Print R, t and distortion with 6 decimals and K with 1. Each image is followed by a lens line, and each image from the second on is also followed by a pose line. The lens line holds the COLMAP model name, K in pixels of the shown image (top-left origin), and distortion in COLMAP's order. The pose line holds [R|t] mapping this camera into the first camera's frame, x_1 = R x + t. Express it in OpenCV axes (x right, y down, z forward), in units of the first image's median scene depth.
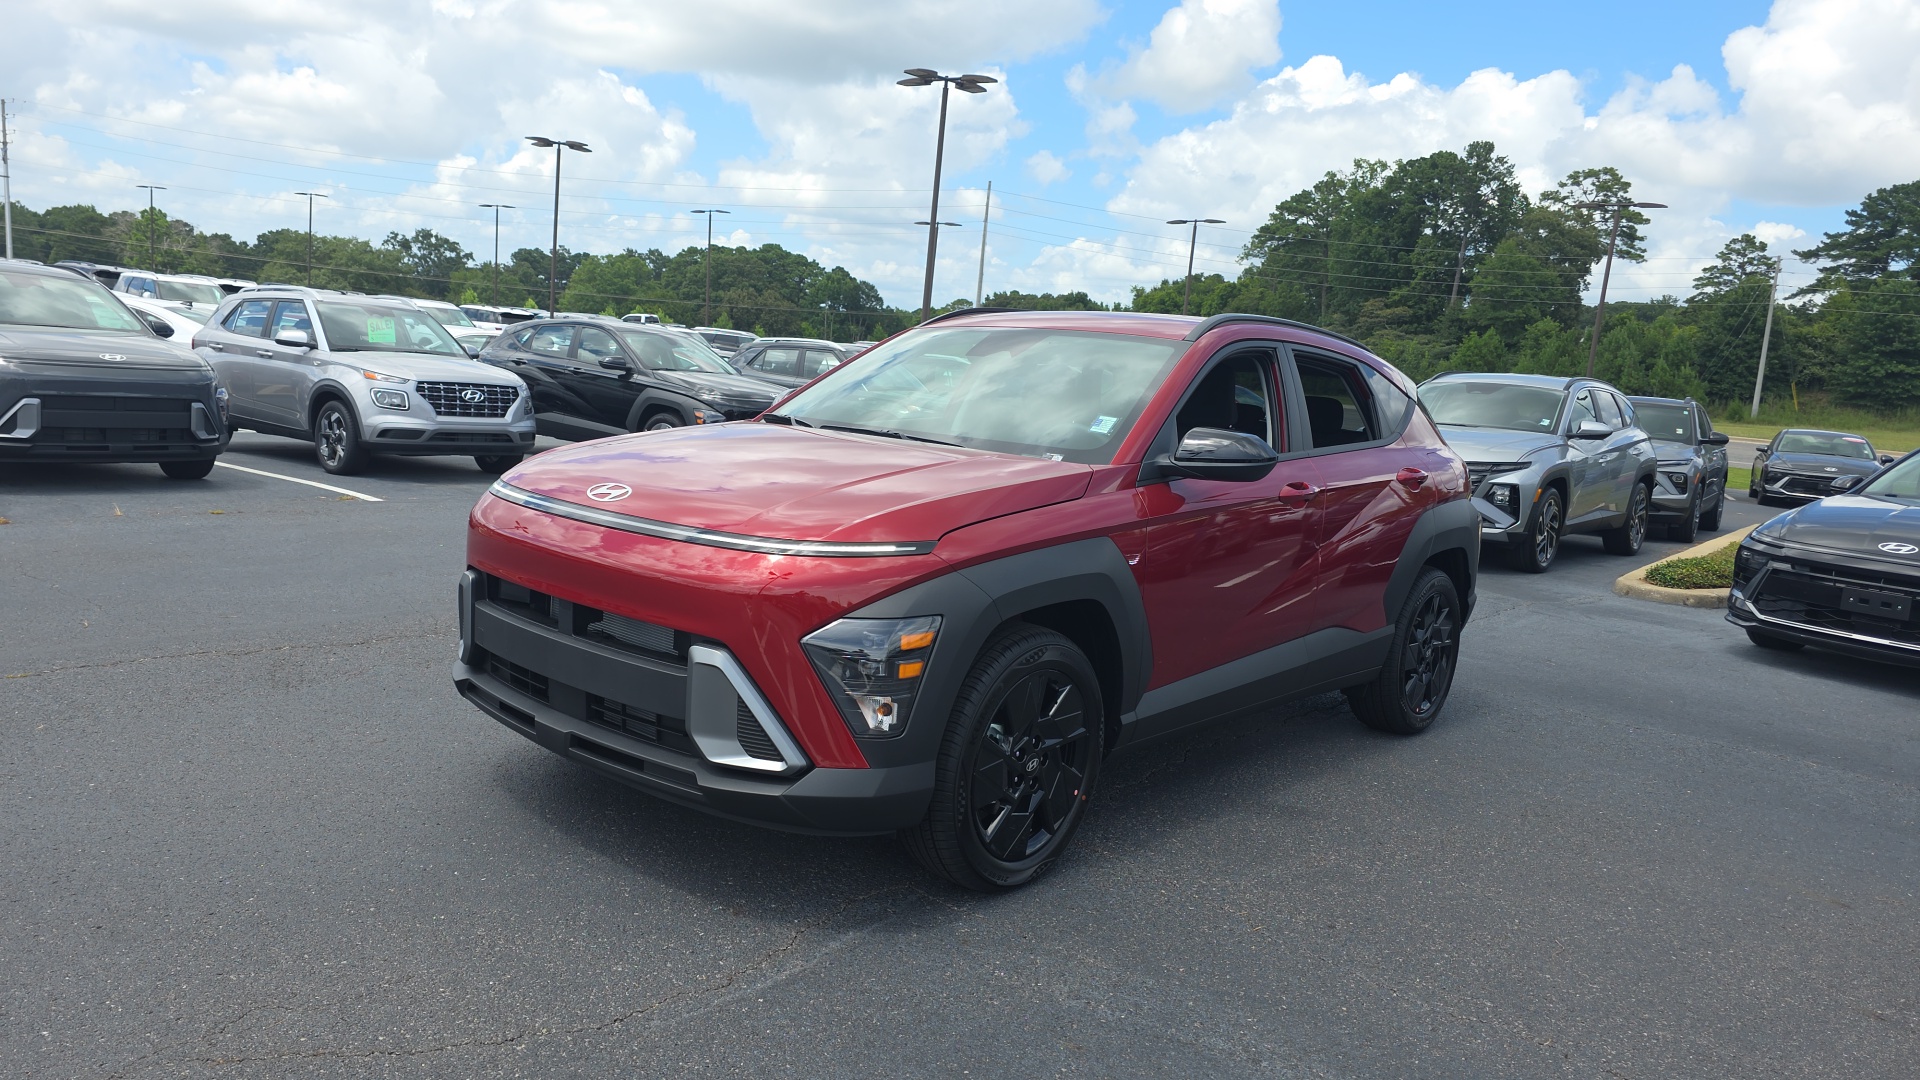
lens RADIAL K [[1341.2, 0, 919.6], [0, 1341.2, 540.4], [0, 0, 1]] dist [0.032149, -0.060357]
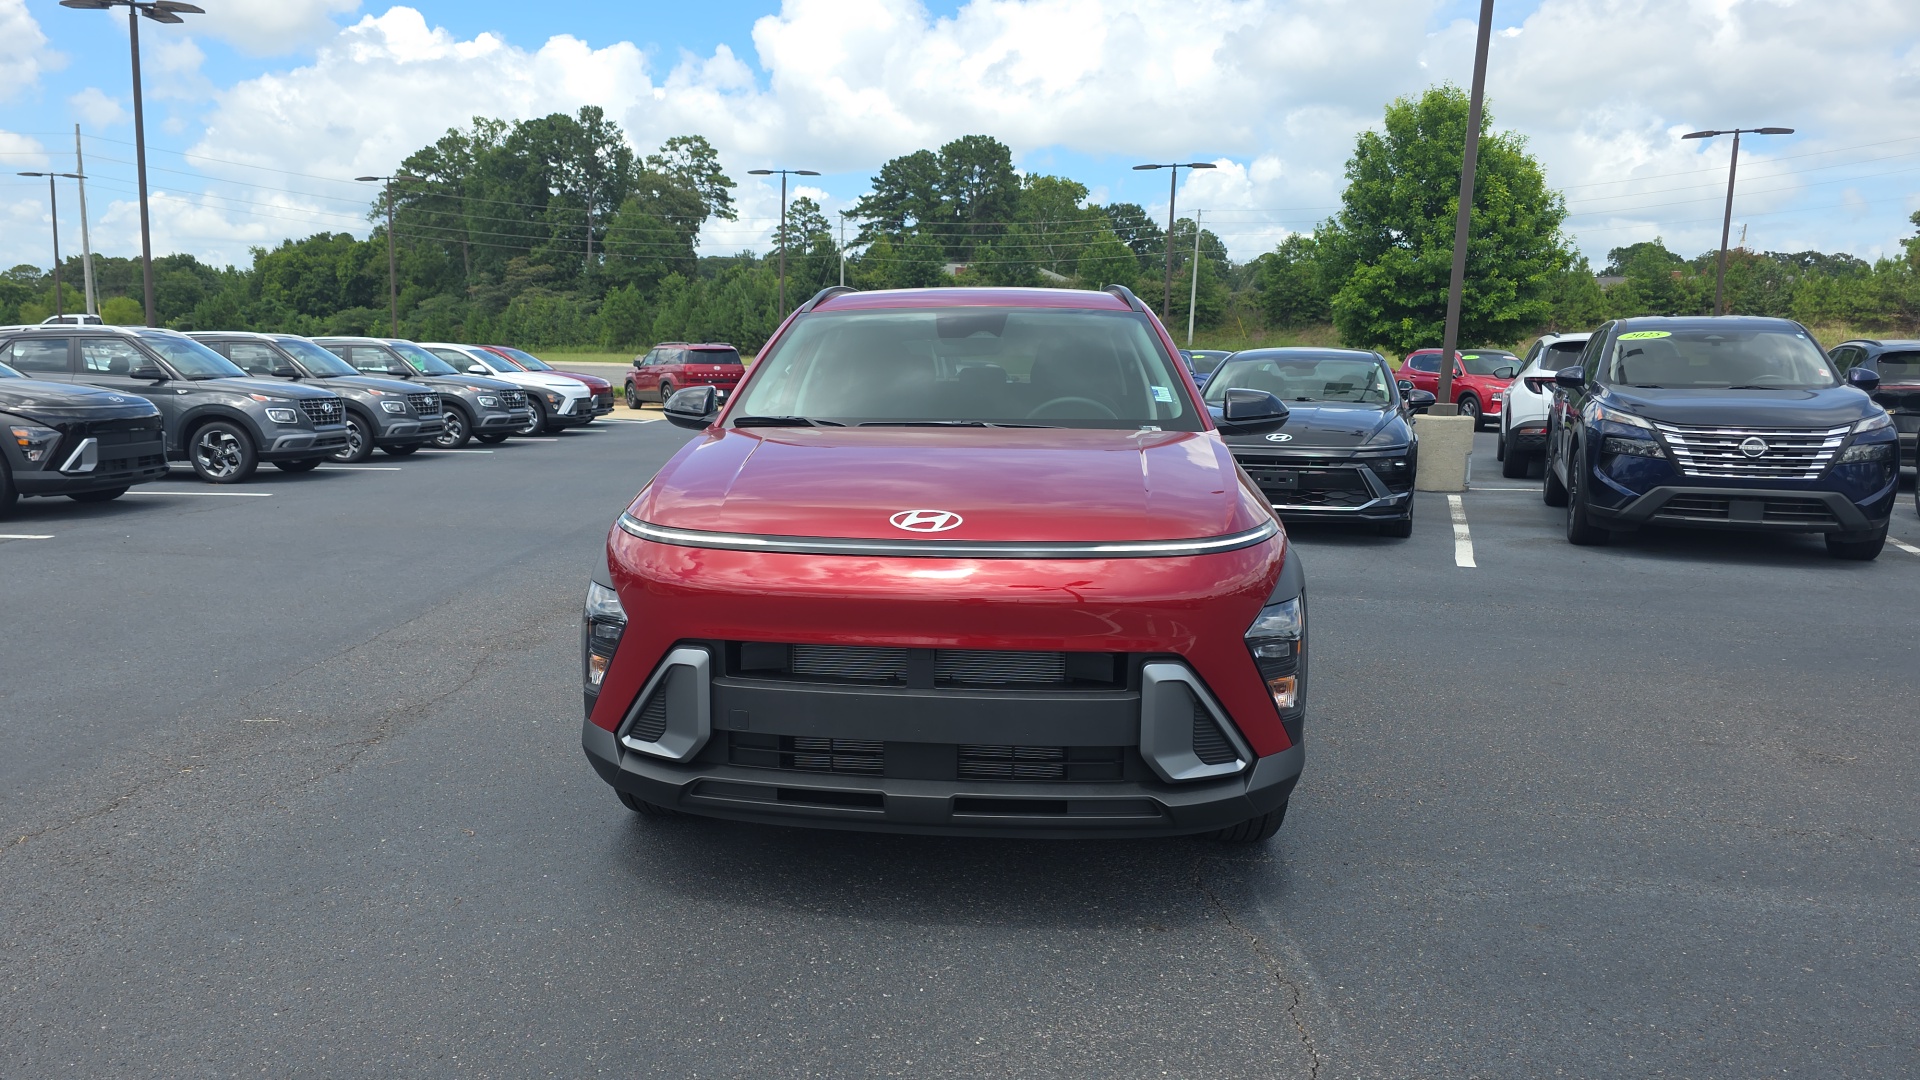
lens RADIAL K [[1322.8, 0, 870.7], [0, 1322.8, 548.8], [0, 0, 1]] dist [0.029293, -0.046515]
pose [[0.782395, -0.151252, 0.604136, -0.093202], [0.126042, 0.988442, 0.084234, -0.011448], [-0.609894, 0.010243, 0.792417, 0.040042]]
